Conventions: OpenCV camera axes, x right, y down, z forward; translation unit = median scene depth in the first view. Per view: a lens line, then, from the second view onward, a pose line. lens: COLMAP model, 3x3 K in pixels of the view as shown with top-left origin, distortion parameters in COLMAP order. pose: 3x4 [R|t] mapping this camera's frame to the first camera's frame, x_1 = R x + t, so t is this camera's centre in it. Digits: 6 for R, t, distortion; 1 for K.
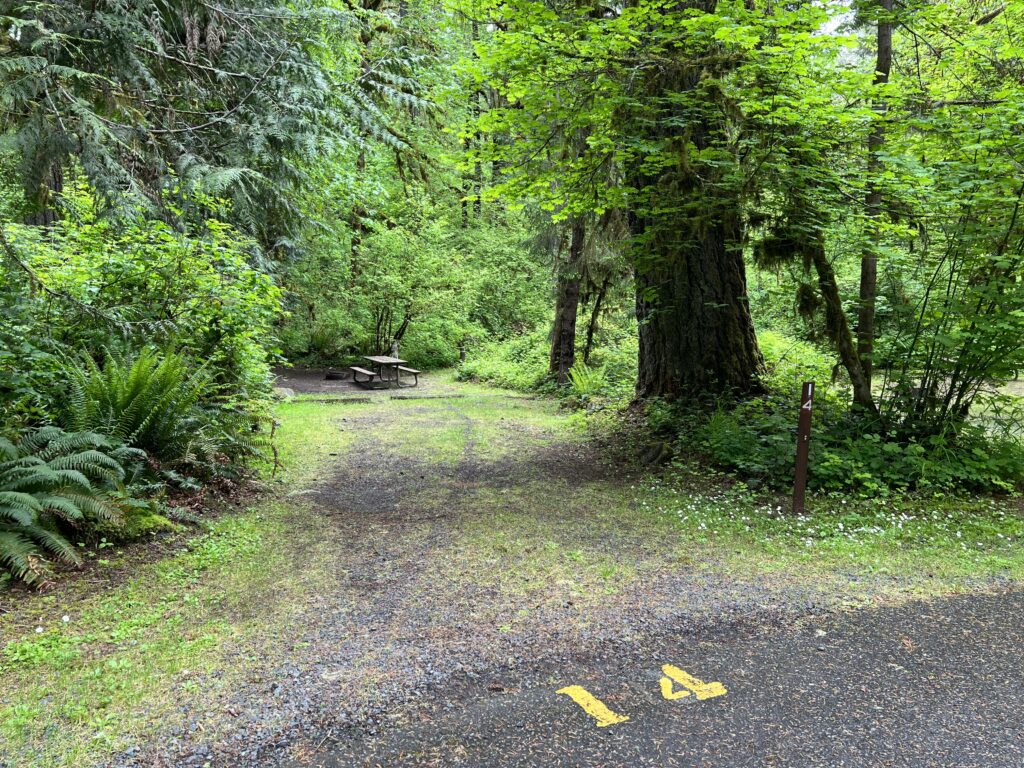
lens RADIAL K [[750.3, 0, 512.0], [0, 750.3, 384.0], [0, 0, 1]] dist [0.054916, -0.000227]
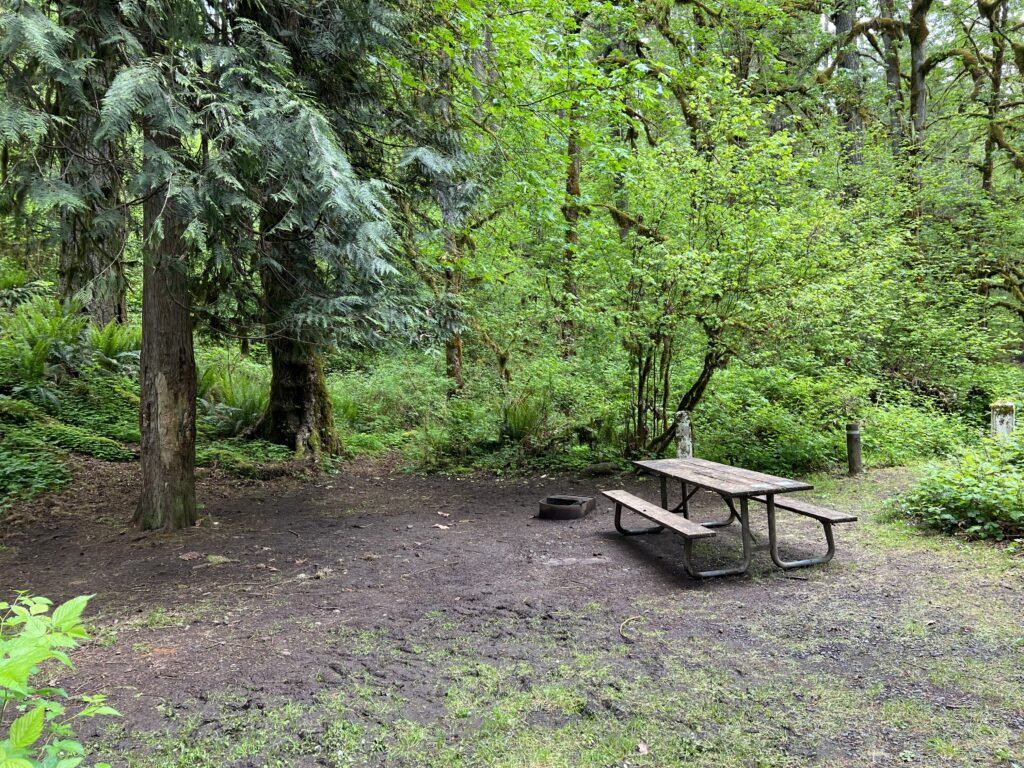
lens RADIAL K [[750.3, 0, 512.0], [0, 750.3, 384.0], [0, 0, 1]] dist [0.054916, -0.000227]
pose [[0.967206, -0.050619, -0.248900, -0.140613], [0.028341, 0.995329, -0.092290, -0.036866], [0.252409, 0.082210, 0.964122, 0.535698]]
